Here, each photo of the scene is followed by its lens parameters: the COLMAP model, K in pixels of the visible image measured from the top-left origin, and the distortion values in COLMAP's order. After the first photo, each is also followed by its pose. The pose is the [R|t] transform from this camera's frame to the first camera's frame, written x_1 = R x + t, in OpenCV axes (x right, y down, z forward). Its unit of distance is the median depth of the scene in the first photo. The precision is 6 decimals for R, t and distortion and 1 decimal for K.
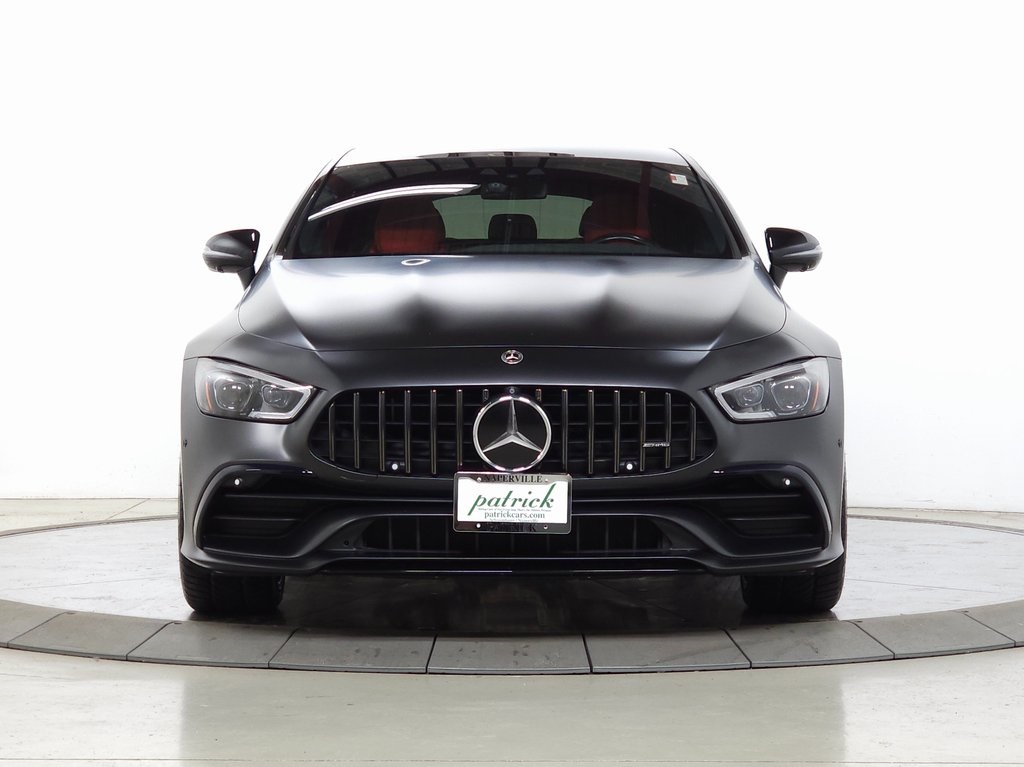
lens RADIAL K [[2442.4, 0, 512.0], [0, 2442.4, 383.5], [0, 0, 1]] dist [-0.611085, 8.530179]
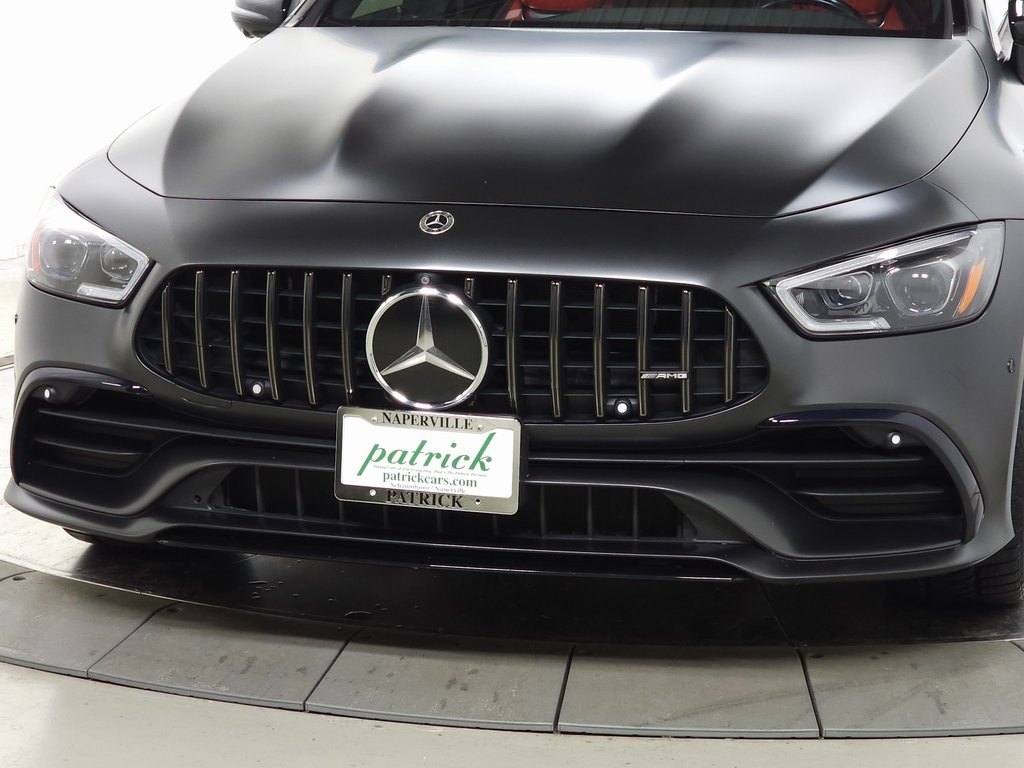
lens RADIAL K [[2442.4, 0, 512.0], [0, 2442.4, 384.0], [0, 0, 1]] dist [-0.611085, 8.530179]
pose [[0.979841, 0.046620, -0.194264, 0.138923], [-0.022934, 0.992211, 0.122440, -0.045548], [0.198459, -0.115517, 0.973278, 0.402950]]
